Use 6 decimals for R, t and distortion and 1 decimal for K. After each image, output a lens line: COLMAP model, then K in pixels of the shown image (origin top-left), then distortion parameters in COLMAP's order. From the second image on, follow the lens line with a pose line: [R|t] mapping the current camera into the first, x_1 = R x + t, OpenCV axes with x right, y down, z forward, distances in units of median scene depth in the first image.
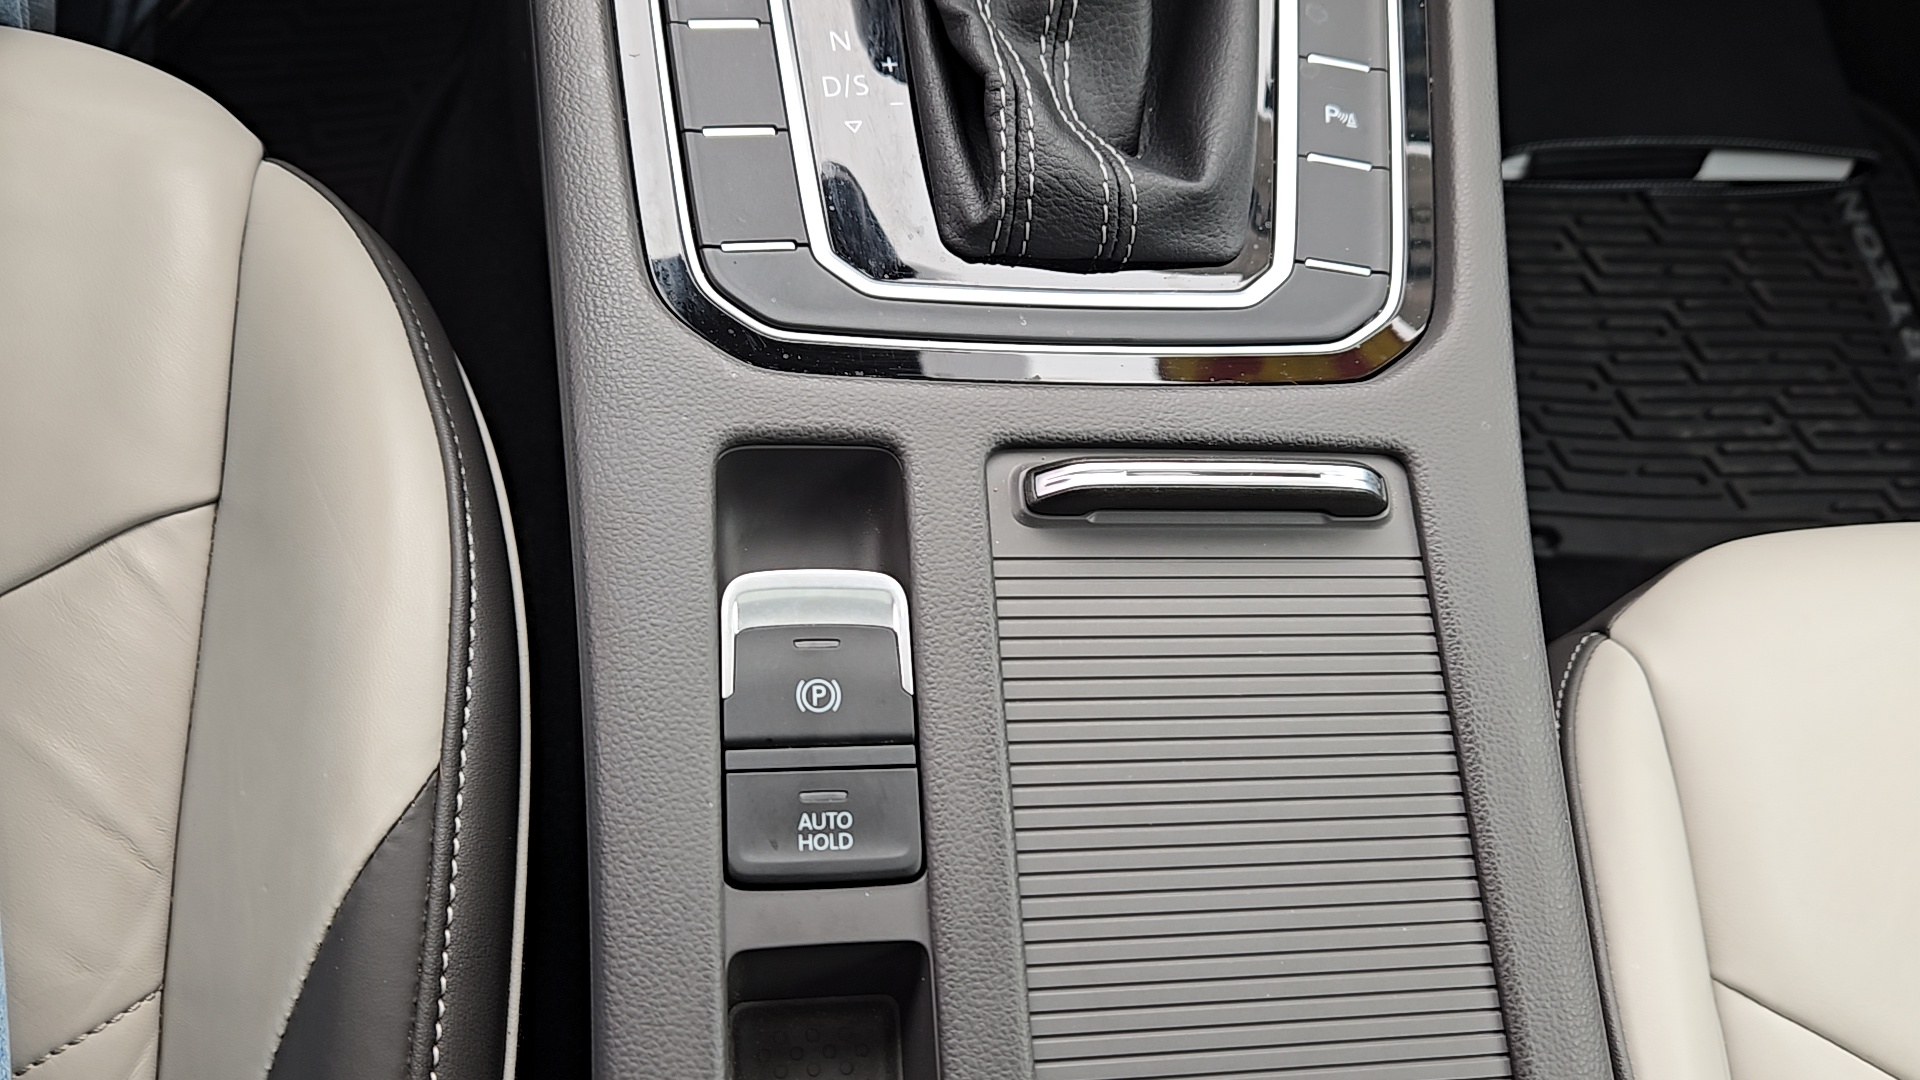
lens RADIAL K [[1635.7, 0, 965.3], [0, 1635.7, 541.7], [0, 0, 1]] dist [0.009571, -0.016920]
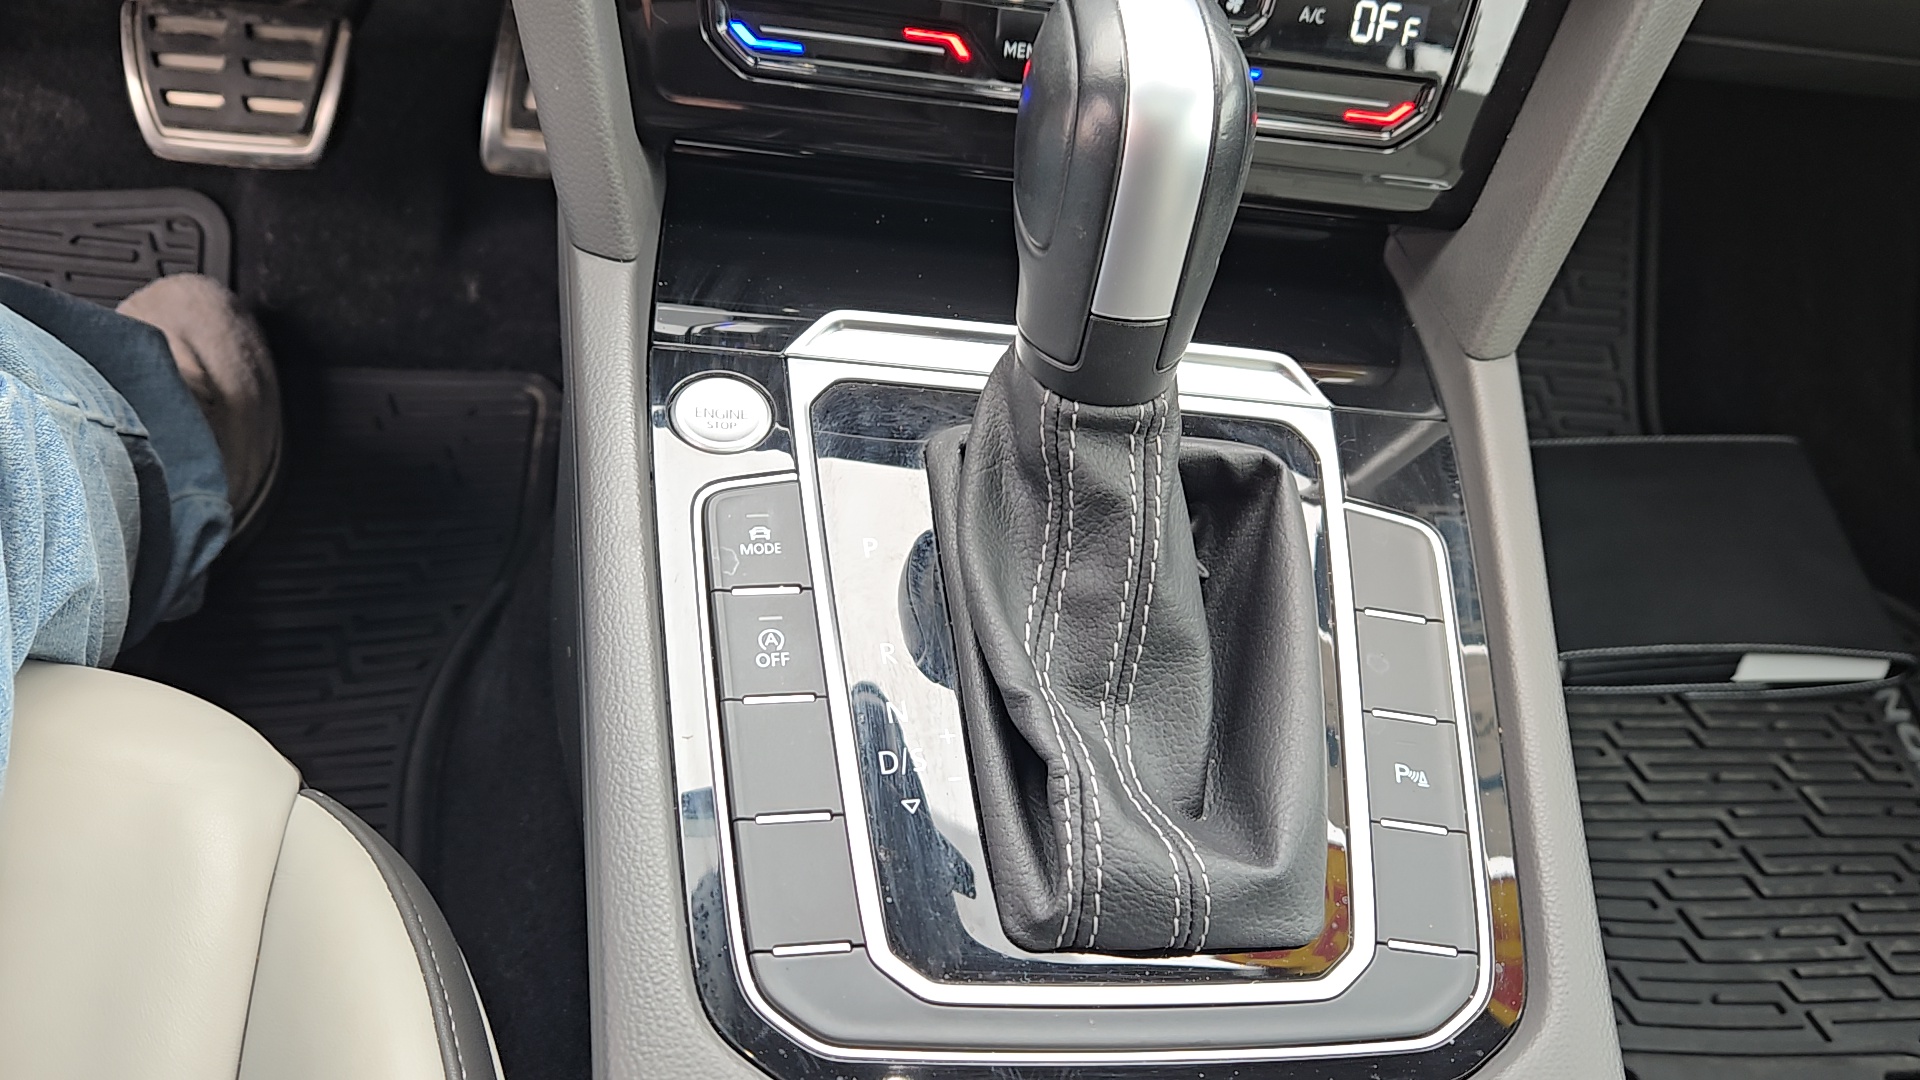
lens RADIAL K [[1635.7, 0, 960.0], [0, 1635.7, 534.1], [0, 0, 1]] dist [0.009571, -0.016920]
pose [[0.999933, -0.005515, -0.010181, -0.026908], [0.002899, 0.970538, -0.240931, -0.165746], [0.011210, 0.240885, 0.970489, 0.022936]]
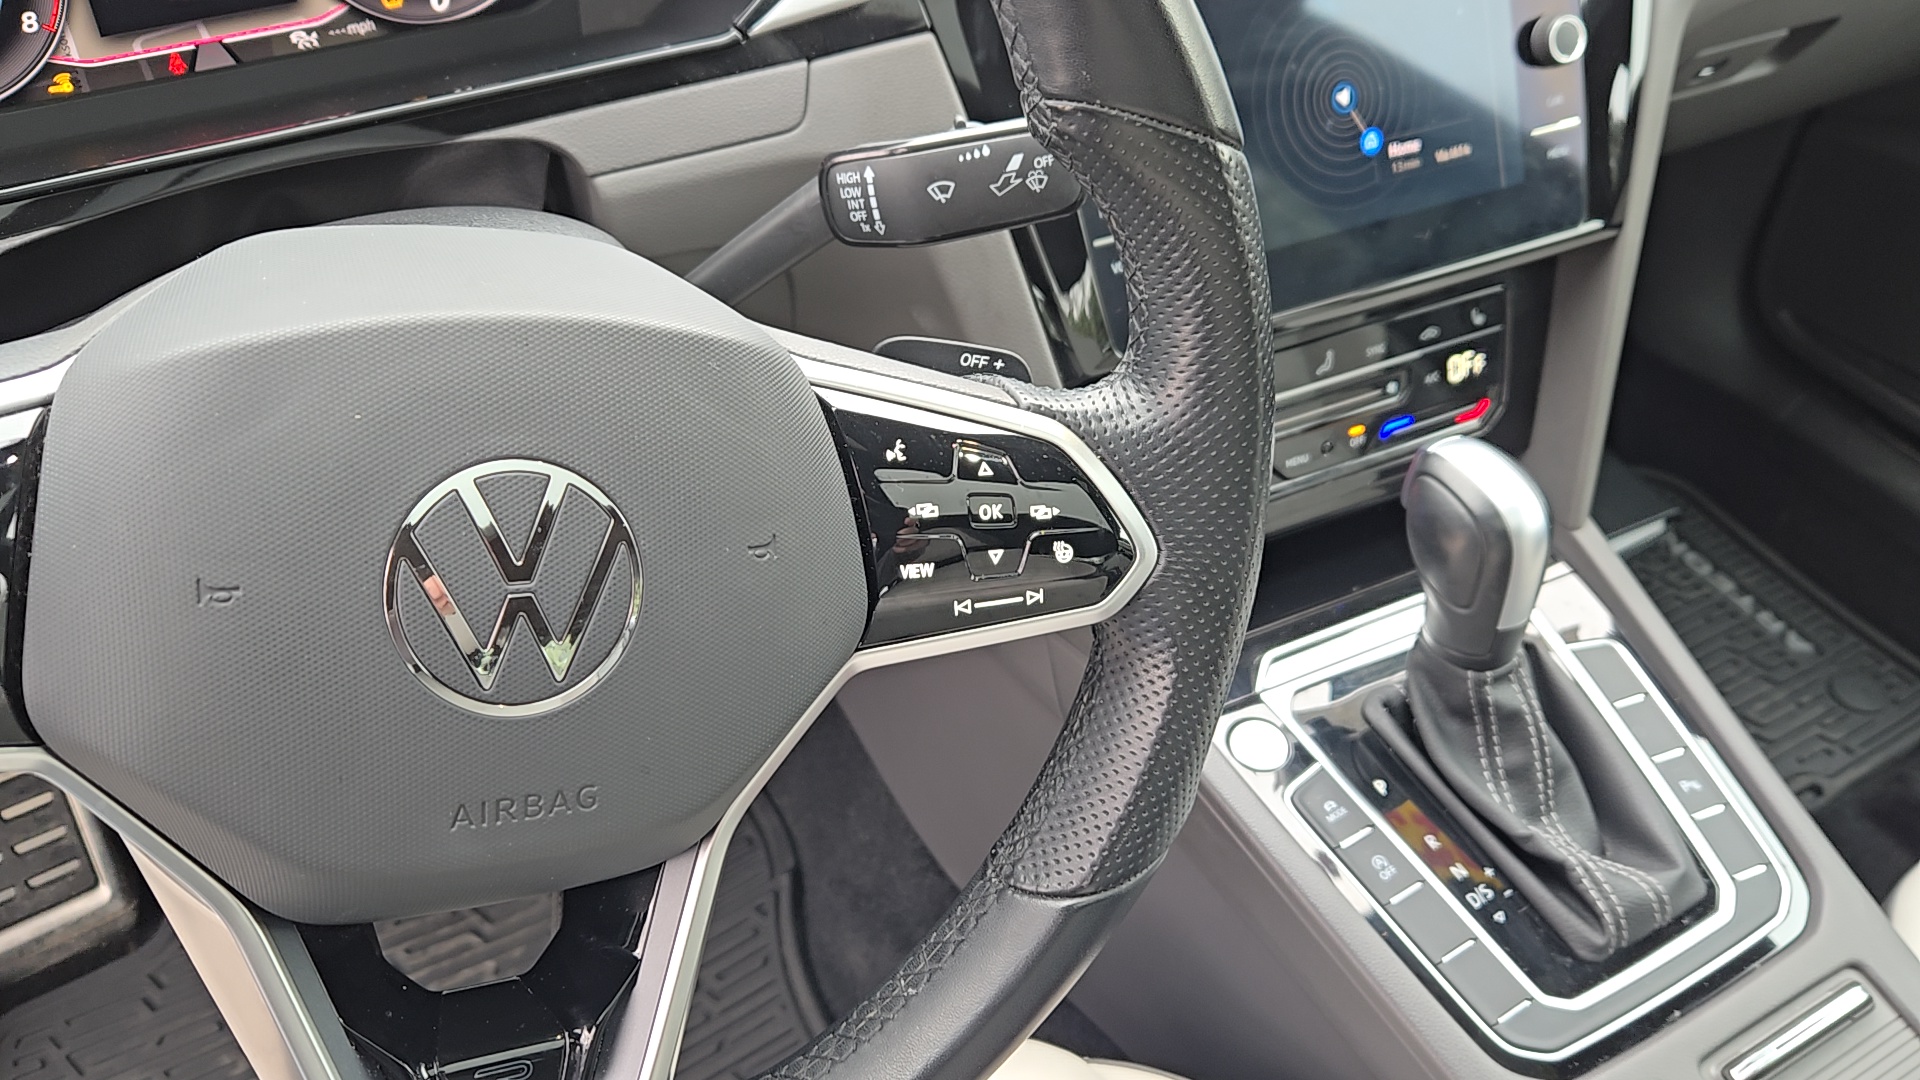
lens RADIAL K [[1635.7, 0, 944.8], [0, 1635.7, 539.2], [0, 0, 1]] dist [0.009571, -0.016920]
pose [[0.903195, -0.374009, 0.210606, -0.767097], [0.412657, 0.891639, -0.186262, -0.498230], [-0.118121, 0.255139, 0.959662, -0.661797]]
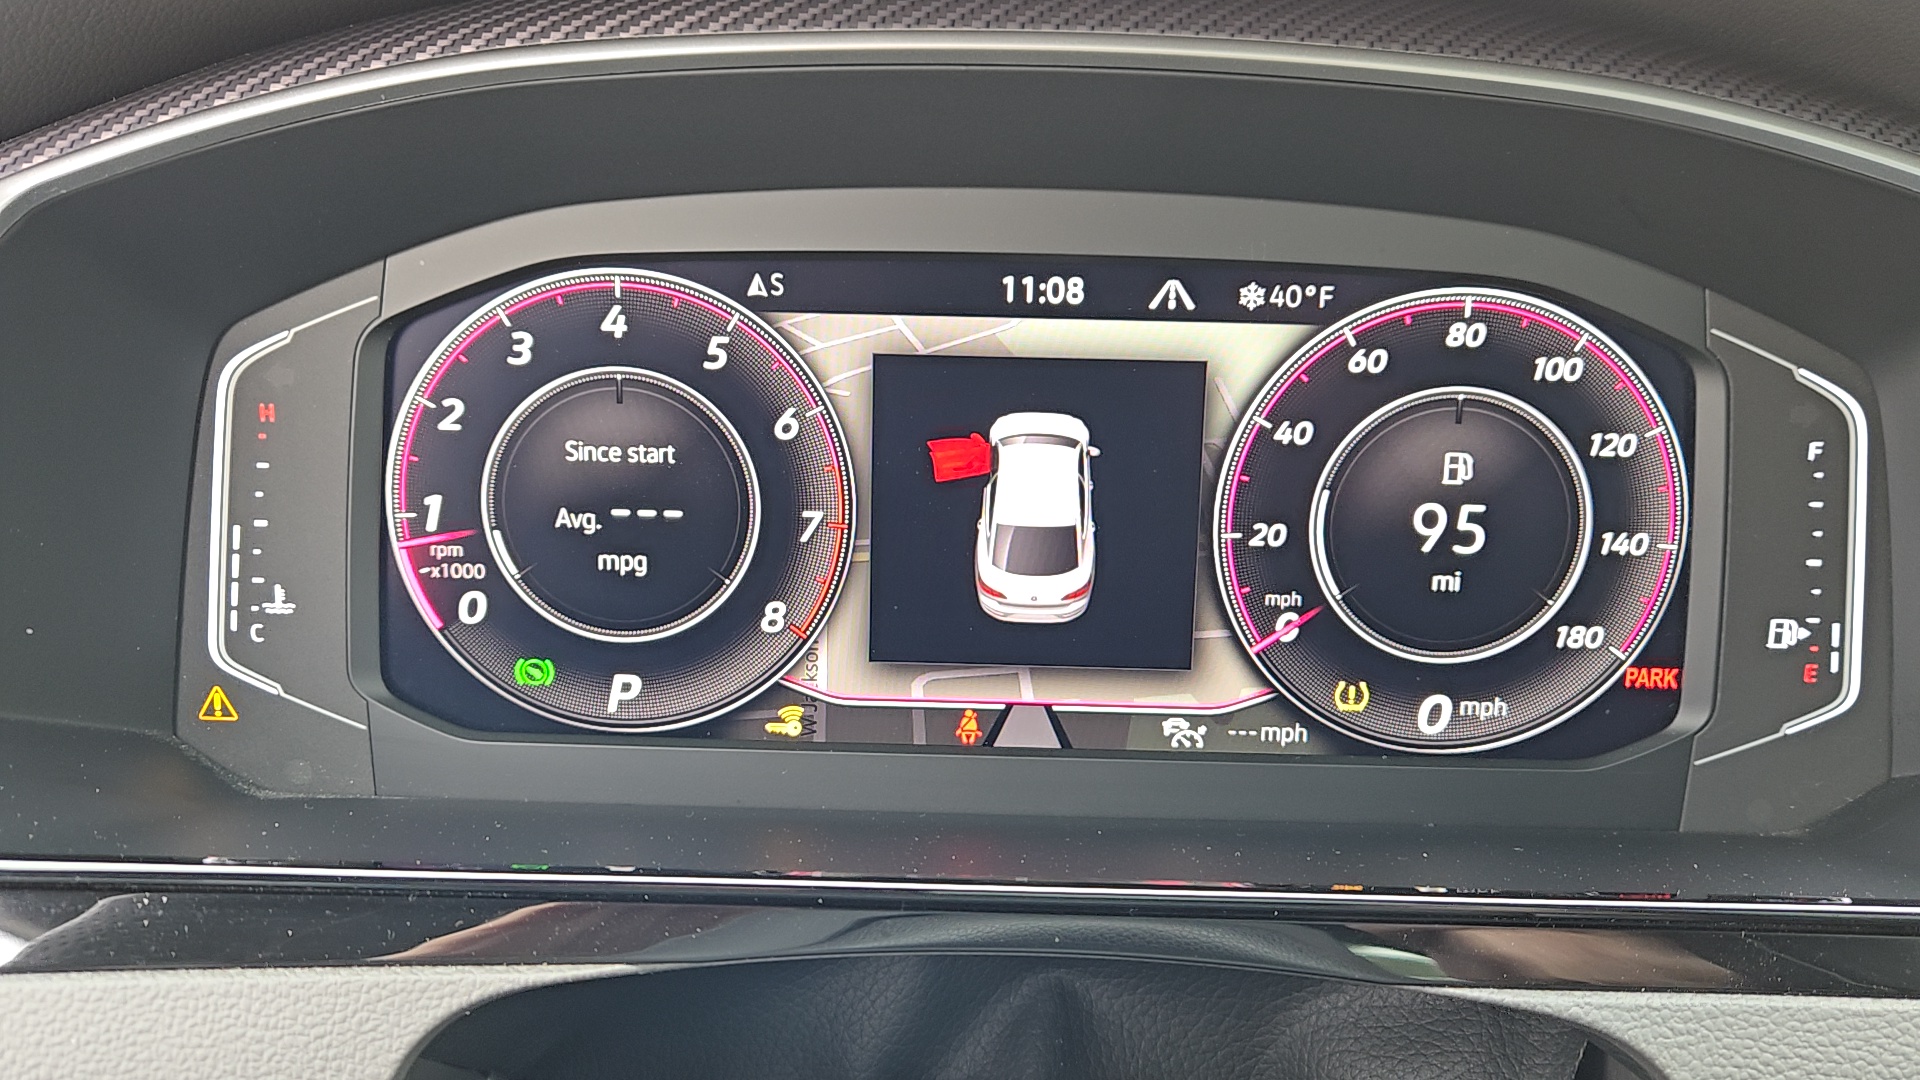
lens RADIAL K [[1635.7, 0, 945.0], [0, 1635.7, 539.2], [0, 0, 1]] dist [0.009571, -0.016920]
pose [[0.983408, -0.109299, -0.144782, -0.796492], [-0.014759, 0.747261, -0.664367, -0.916755], [0.180805, 0.655481, 0.733250, -0.011911]]
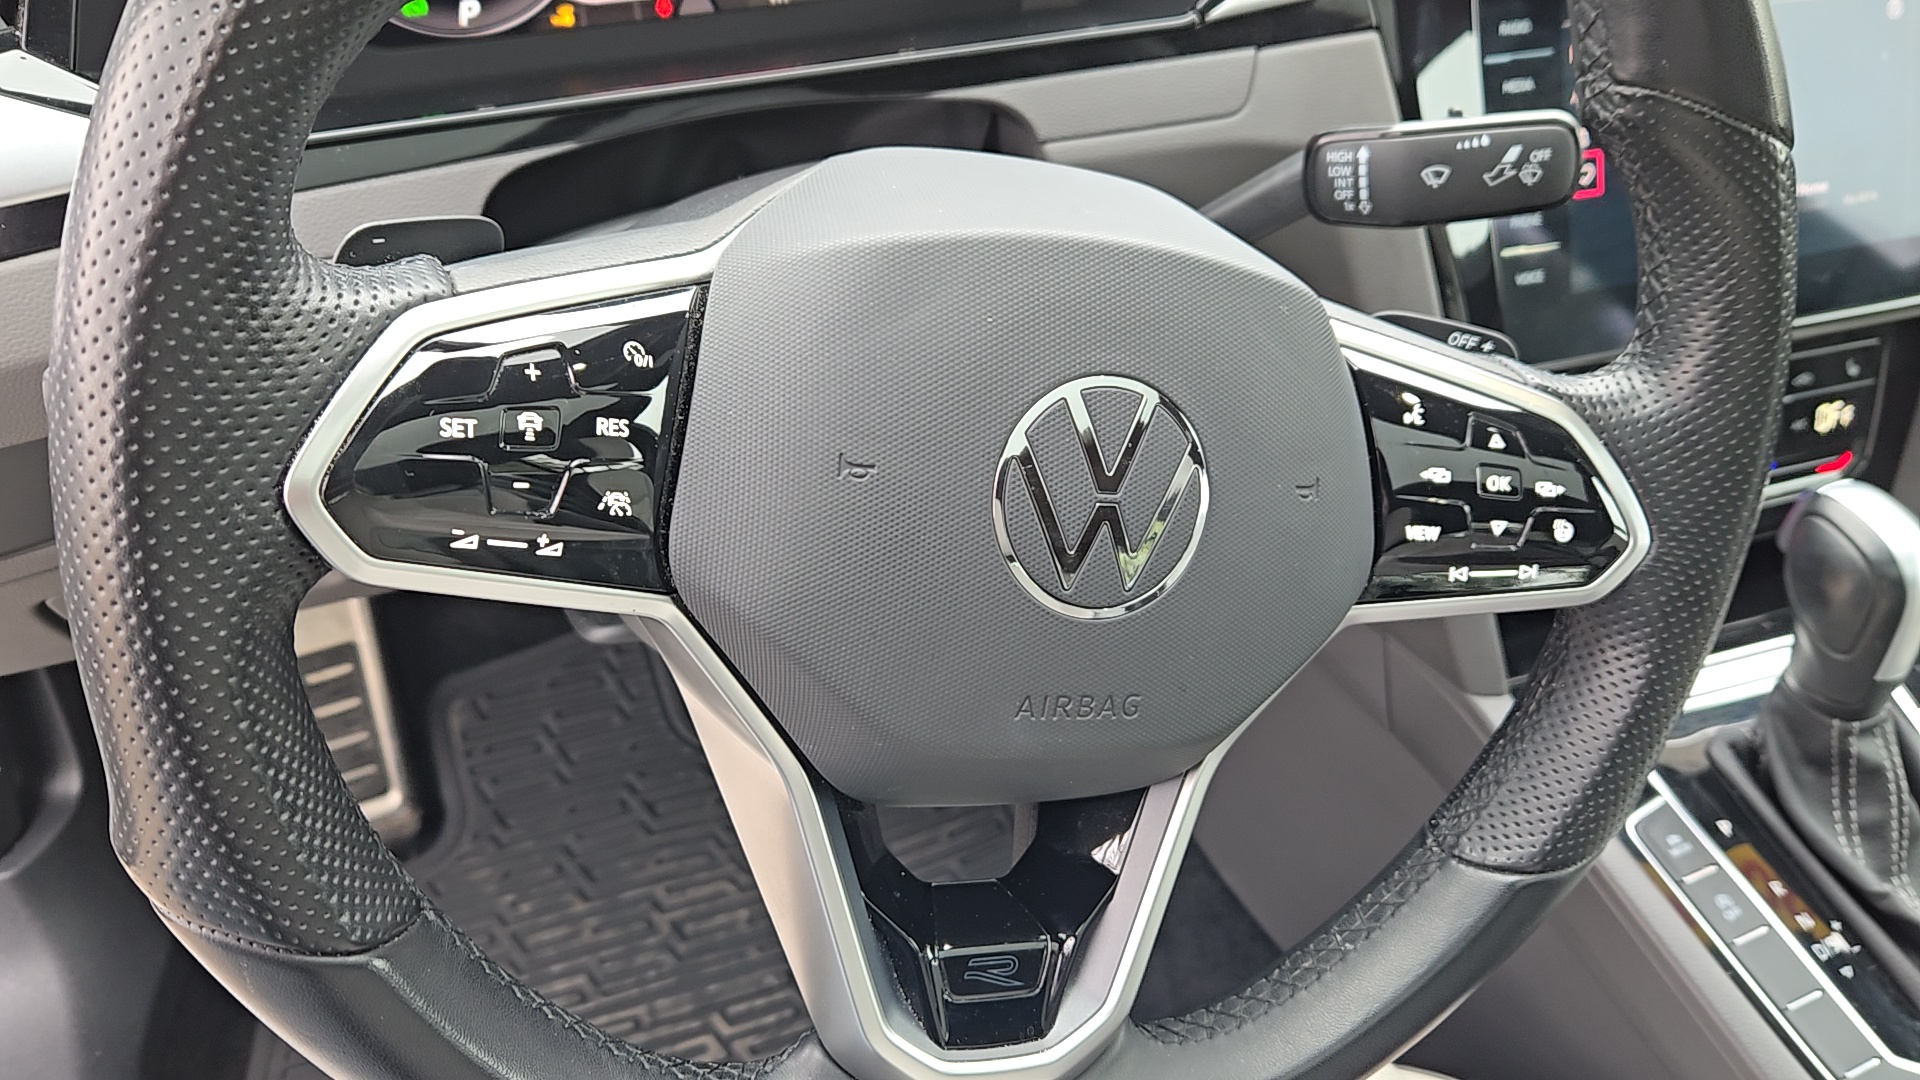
lens RADIAL K [[1635.7, 0, 956.2], [0, 1635.7, 532.0], [0, 0, 1]] dist [0.009571, -0.016920]
pose [[0.951817, -0.274724, 0.136277, -0.993966], [0.300499, 0.924205, -0.235681, -0.520057], [-0.061201, 0.265276, 0.962228, -0.666141]]
